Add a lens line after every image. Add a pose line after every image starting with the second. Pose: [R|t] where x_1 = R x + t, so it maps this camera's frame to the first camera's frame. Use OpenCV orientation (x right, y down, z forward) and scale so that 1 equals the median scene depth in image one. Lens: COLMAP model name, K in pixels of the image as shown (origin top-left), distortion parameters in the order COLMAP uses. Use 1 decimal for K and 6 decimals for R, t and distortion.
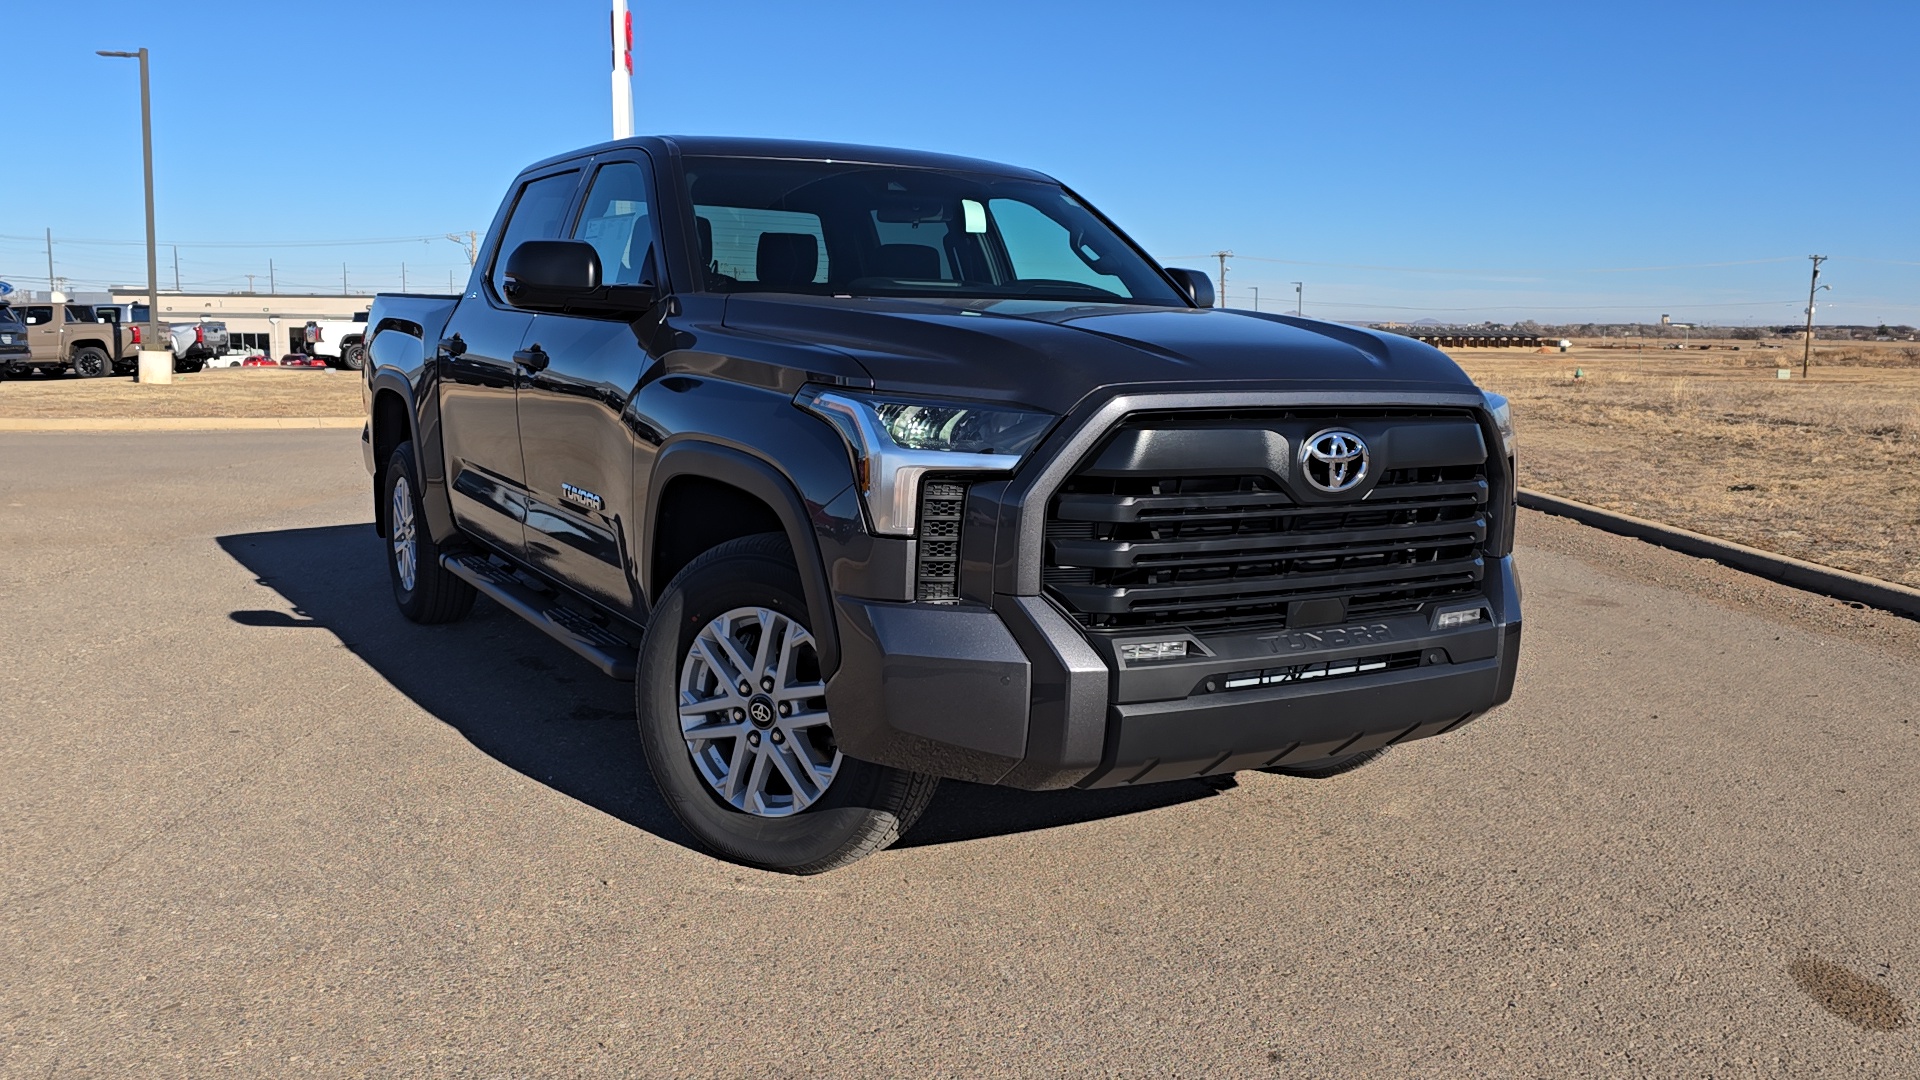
lens RADIAL K [[1589.7, 0, 960.0], [0, 1589.7, 540.0], [0, 0, 1]] dist [-0.002272, 0.003328]
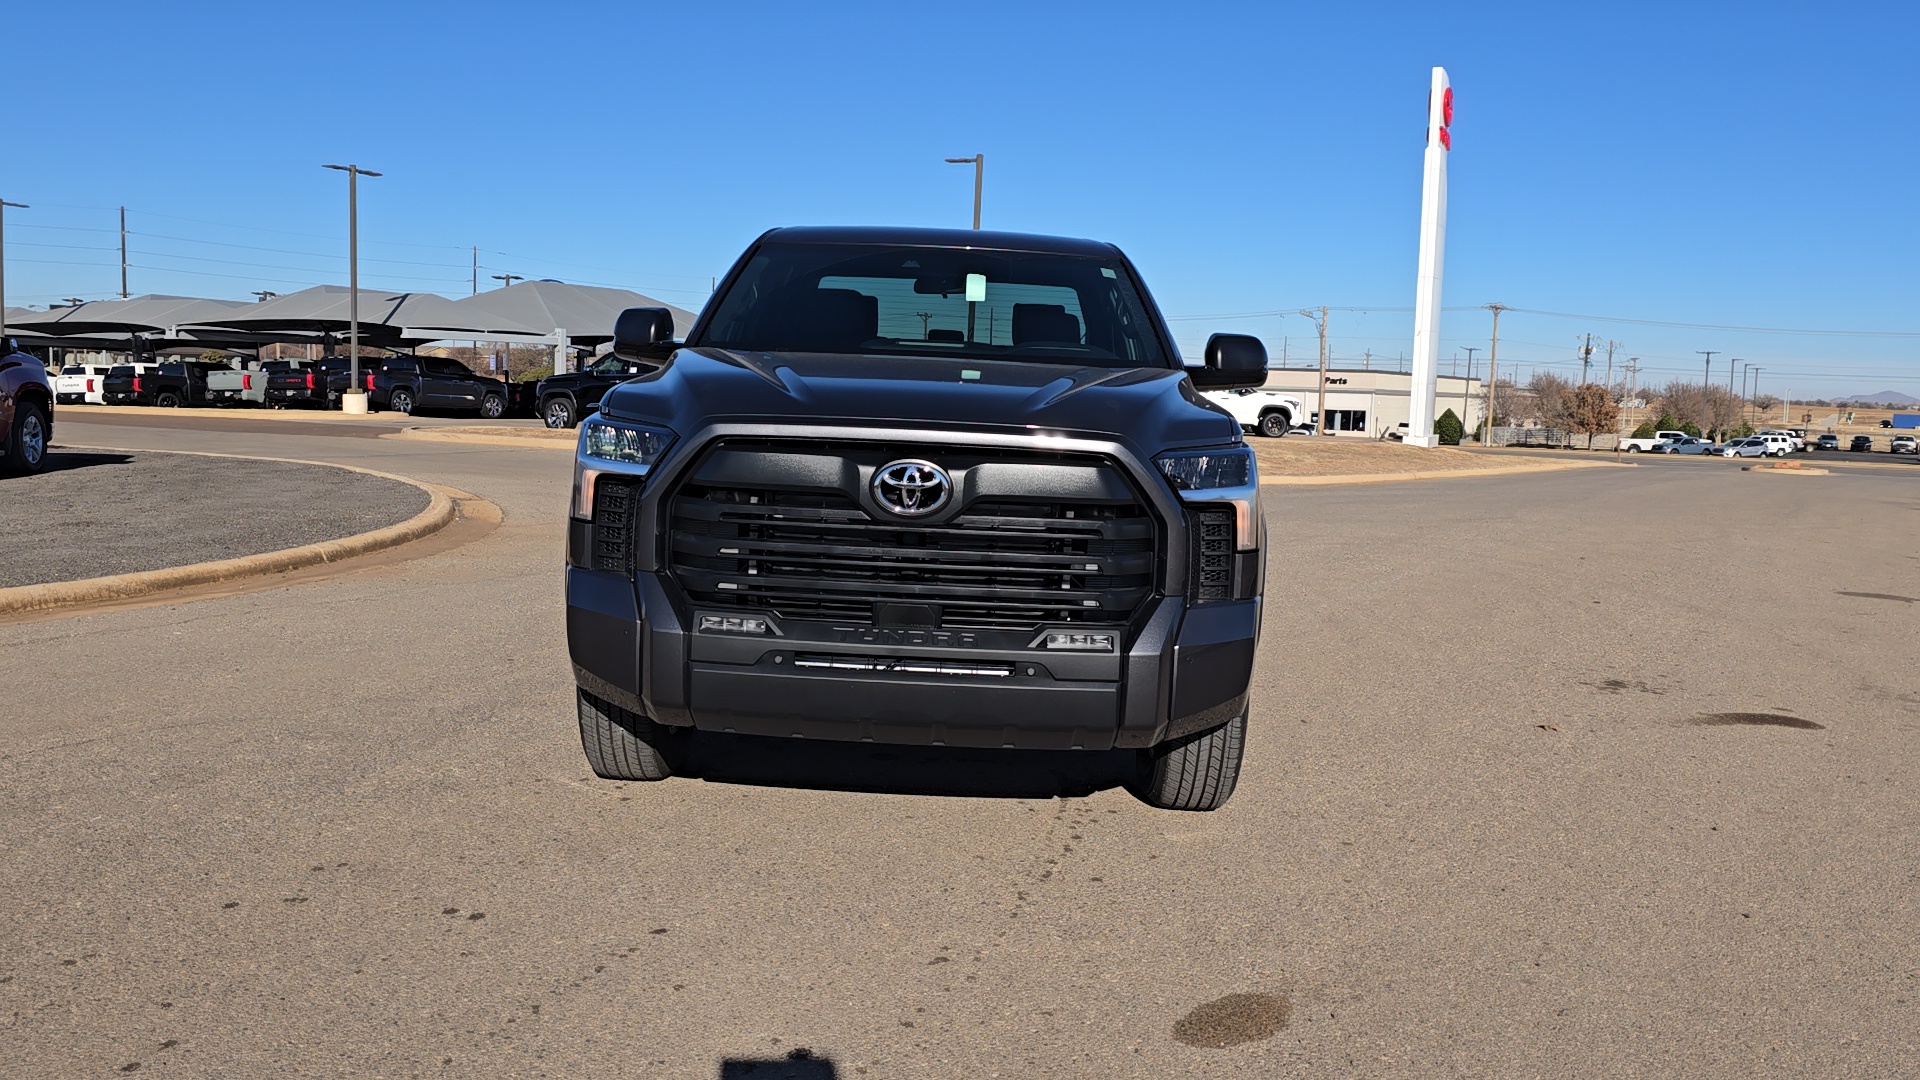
lens RADIAL K [[1589.7, 0, 960.0], [0, 1589.7, 540.0], [0, 0, 1]] dist [-0.002272, 0.003328]
pose [[0.852401, 0.068413, -0.518395, 0.587754], [-0.092142, 0.995542, -0.020127, 0.006822], [0.514707, 0.064922, 0.854905, 0.000755]]
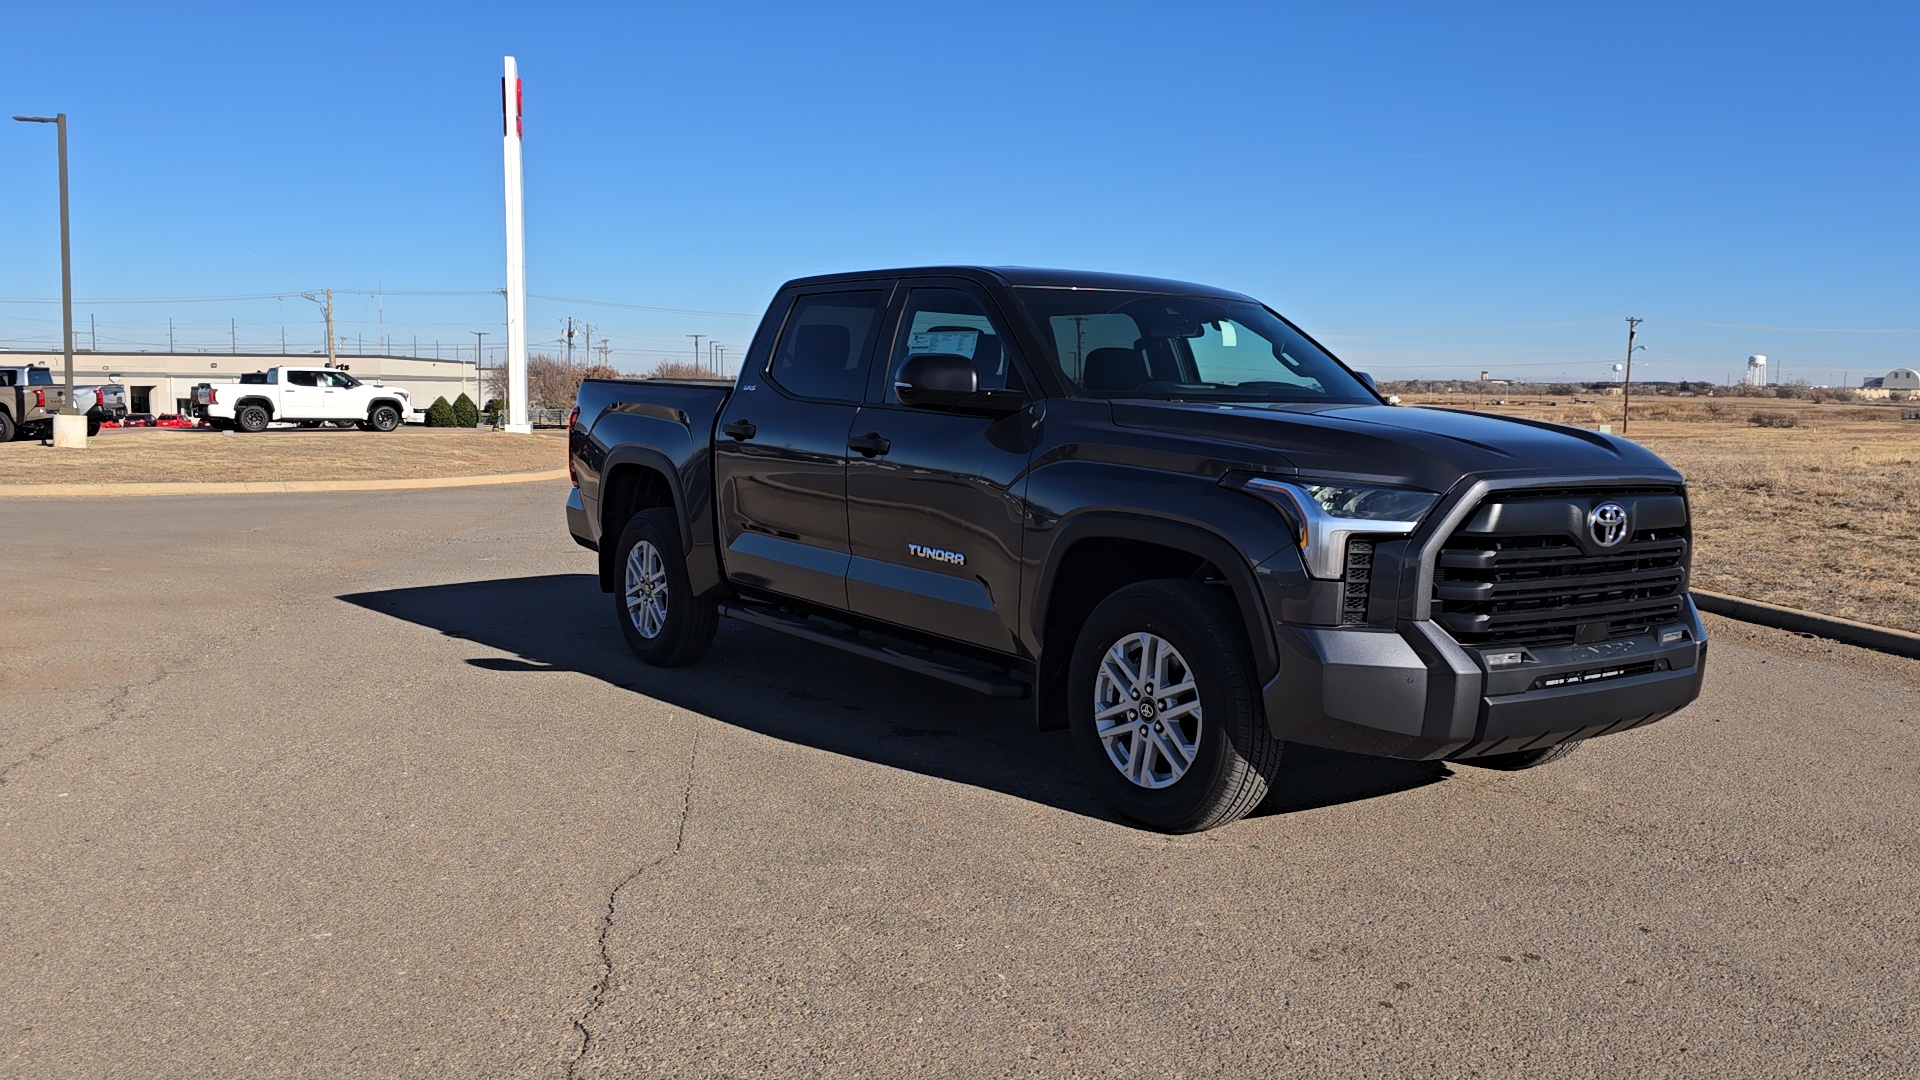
lens RADIAL K [[1598.3, 0, 940.1], [0, 1598.3, 507.5], [0, 0, 1]] dist [0.012908, -0.004742]
pose [[0.995707, -0.007759, 0.092238, -0.317989], [0.012842, 0.998424, -0.054639, 0.003765], [-0.091669, 0.055589, 0.994237, -0.239303]]
